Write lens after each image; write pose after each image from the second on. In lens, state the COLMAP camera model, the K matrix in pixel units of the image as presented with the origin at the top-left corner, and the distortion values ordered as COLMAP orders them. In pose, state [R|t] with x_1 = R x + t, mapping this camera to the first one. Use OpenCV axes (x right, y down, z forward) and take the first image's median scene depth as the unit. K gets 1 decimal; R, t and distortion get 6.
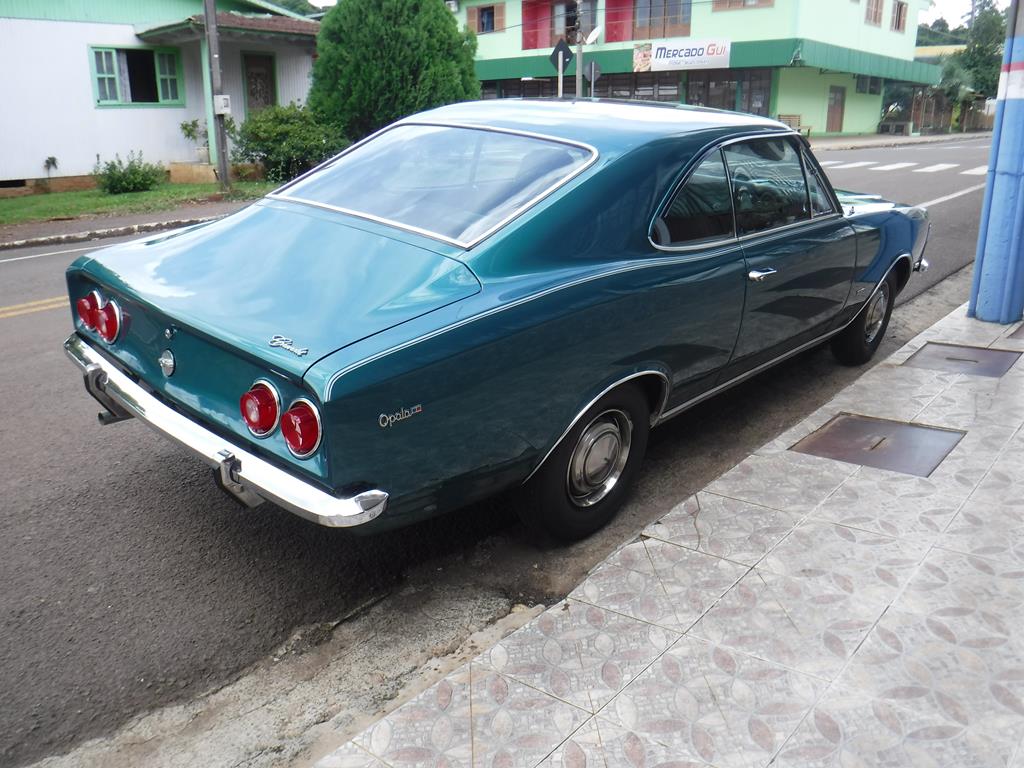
lens RADIAL K [[822.4, 0, 515.1], [0, 822.4, 372.4], [0, 0, 1]] dist [-0.090091, 0.032528]
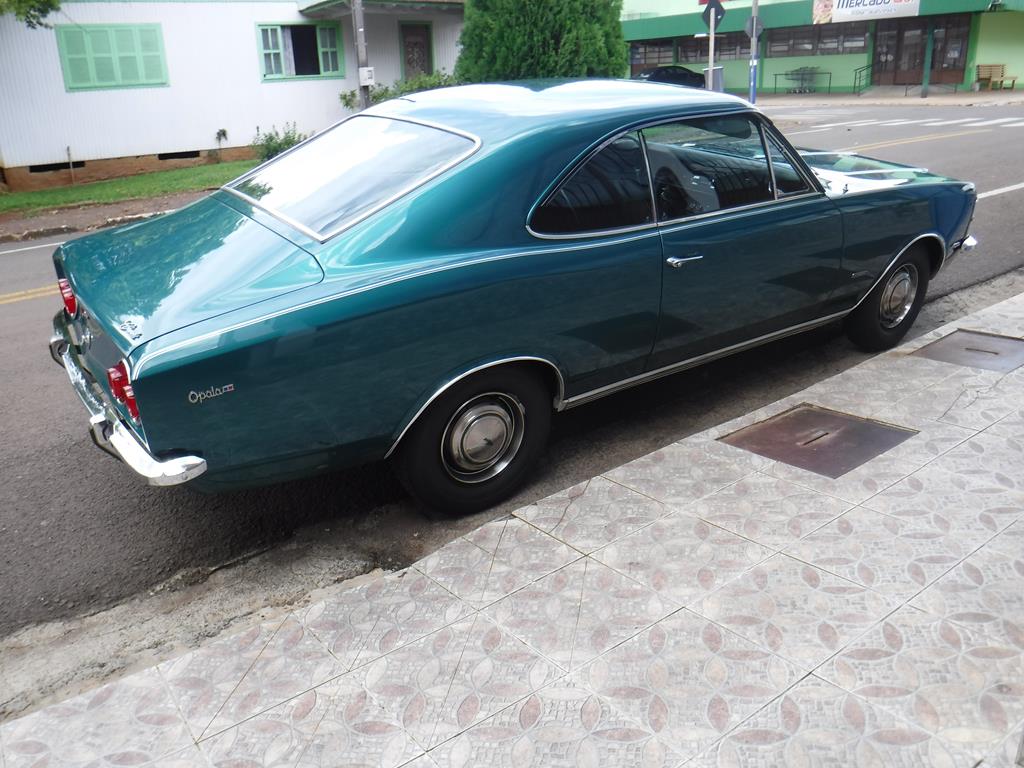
lens RADIAL K [[822.4, 0, 515.1], [0, 822.4, 372.4], [0, 0, 1]] dist [-0.090091, 0.032528]
pose [[0.974897, 0.039892, -0.219055, 0.214783], [-0.029599, 0.998307, 0.050074, -0.019090], [0.220682, -0.042333, 0.974427, -0.005251]]
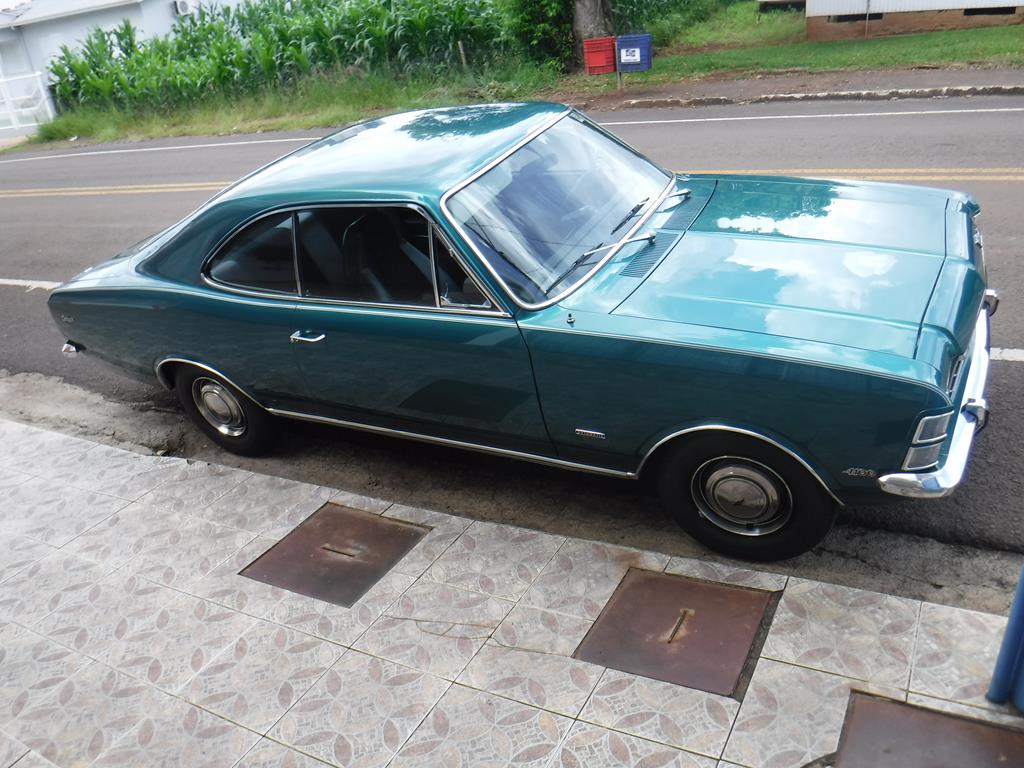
lens RADIAL K [[823.2, 0, 512.0], [0, 823.2, 384.0], [0, 0, 1]] dist [-0.106138, 0.044568]
pose [[0.240191, 0.424315, -0.873078, 0.867557], [-0.170613, 0.903859, 0.392338, -0.347466], [0.955615, 0.054722, 0.289493, 0.628815]]
